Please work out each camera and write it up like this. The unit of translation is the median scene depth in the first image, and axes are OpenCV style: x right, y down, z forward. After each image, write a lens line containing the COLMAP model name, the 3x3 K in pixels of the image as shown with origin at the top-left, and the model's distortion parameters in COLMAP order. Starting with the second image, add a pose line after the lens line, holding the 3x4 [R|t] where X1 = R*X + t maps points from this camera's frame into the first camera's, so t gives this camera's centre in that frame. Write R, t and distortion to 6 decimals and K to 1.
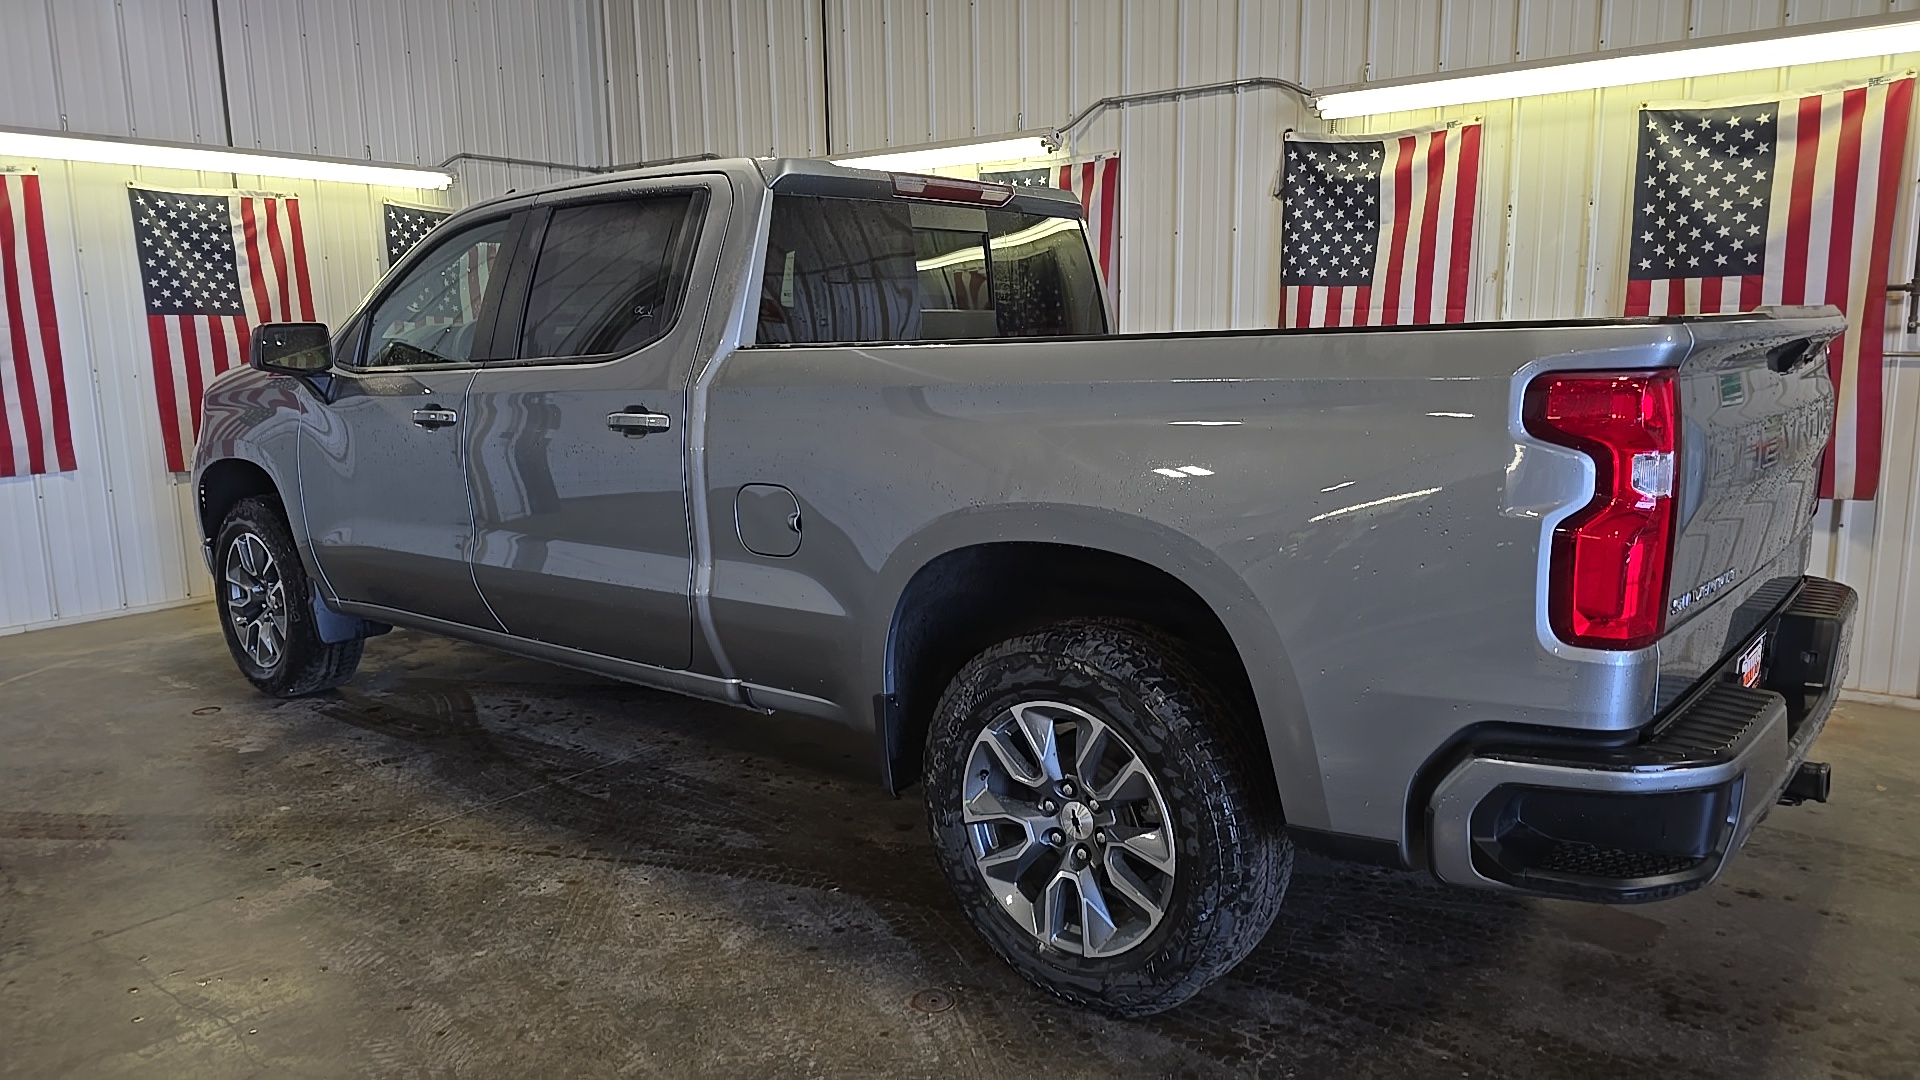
lens RADIAL K [[1306.7, 0, 967.7], [0, 1306.7, 548.6], [0, 0, 1]] dist [0.058155, -0.049083]
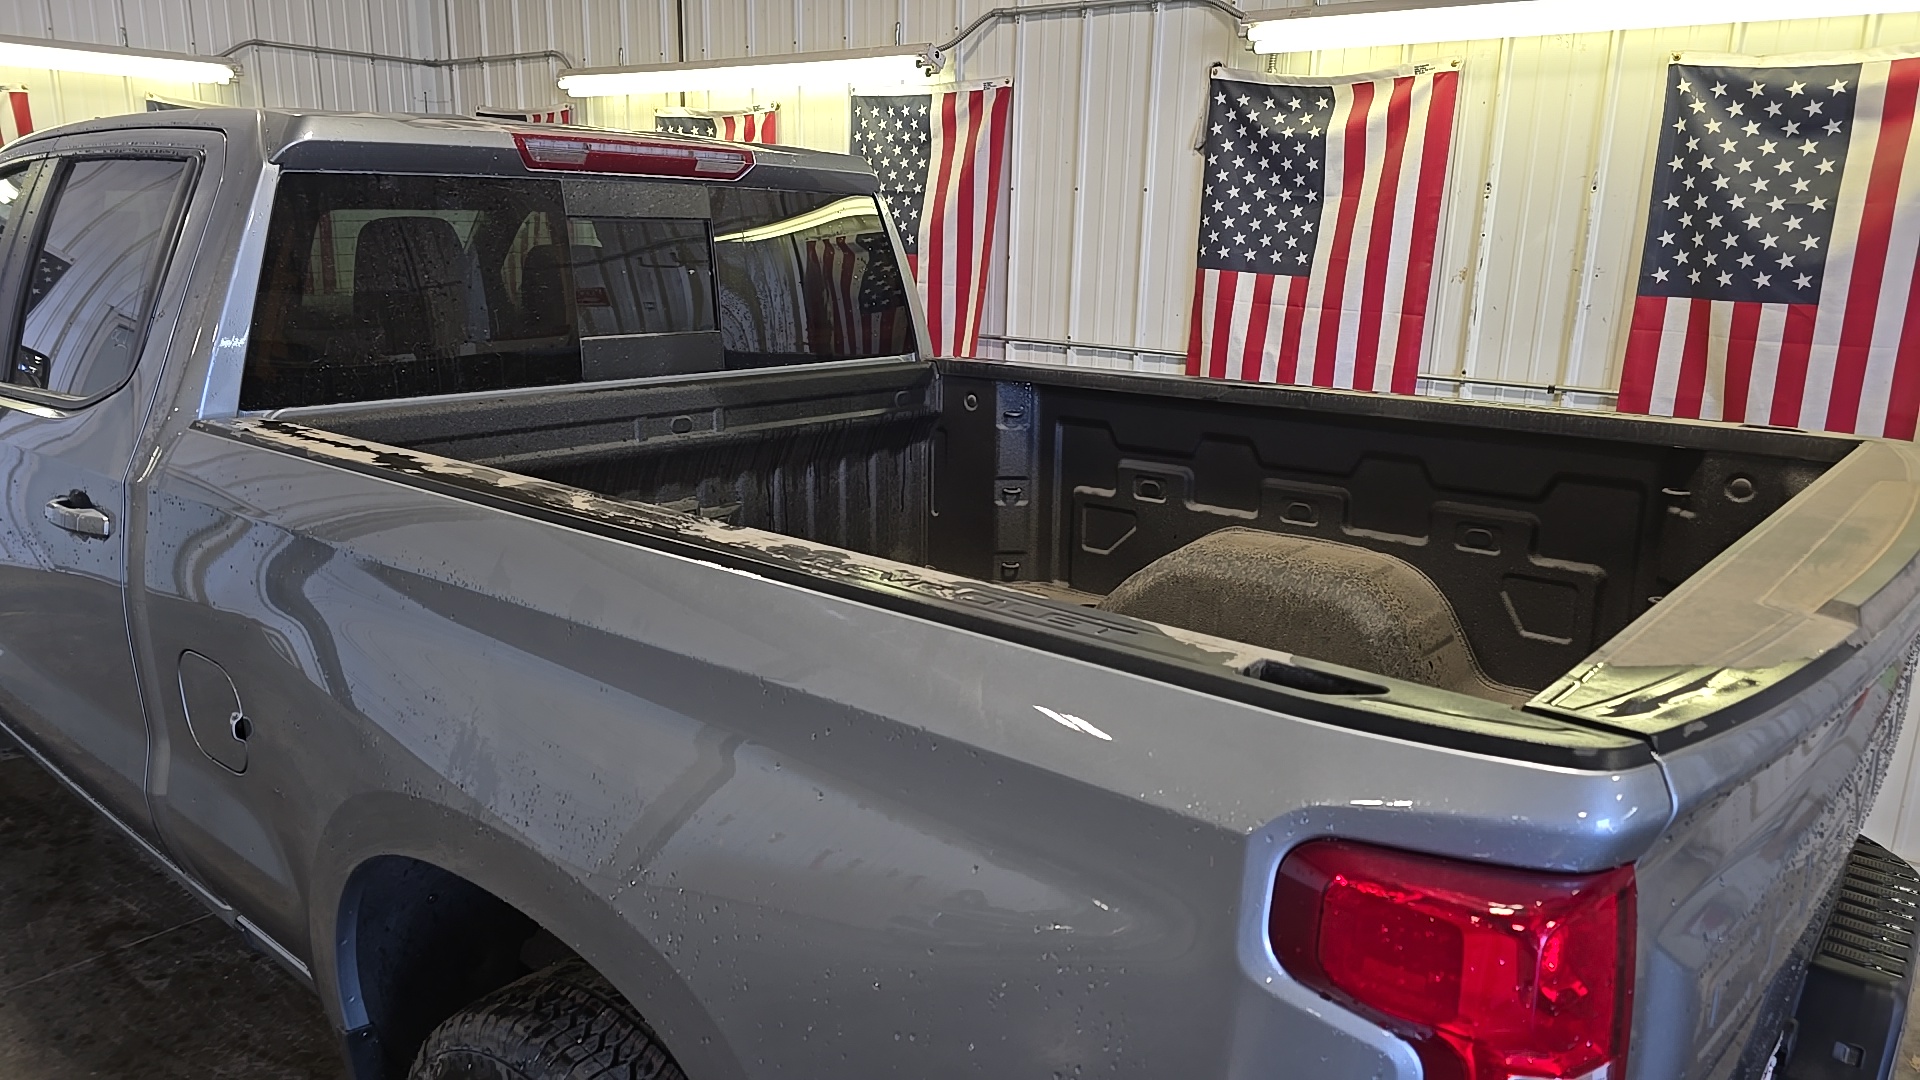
lens RADIAL K [[1306.7, 0, 971.7], [0, 1306.7, 549.5], [0, 0, 1]] dist [0.058155, -0.049083]
pose [[0.999130, 0.041164, -0.006676, 0.135252], [-0.040495, 0.995940, 0.080399, -0.105211], [0.009959, -0.080059, 0.996740, 0.239722]]
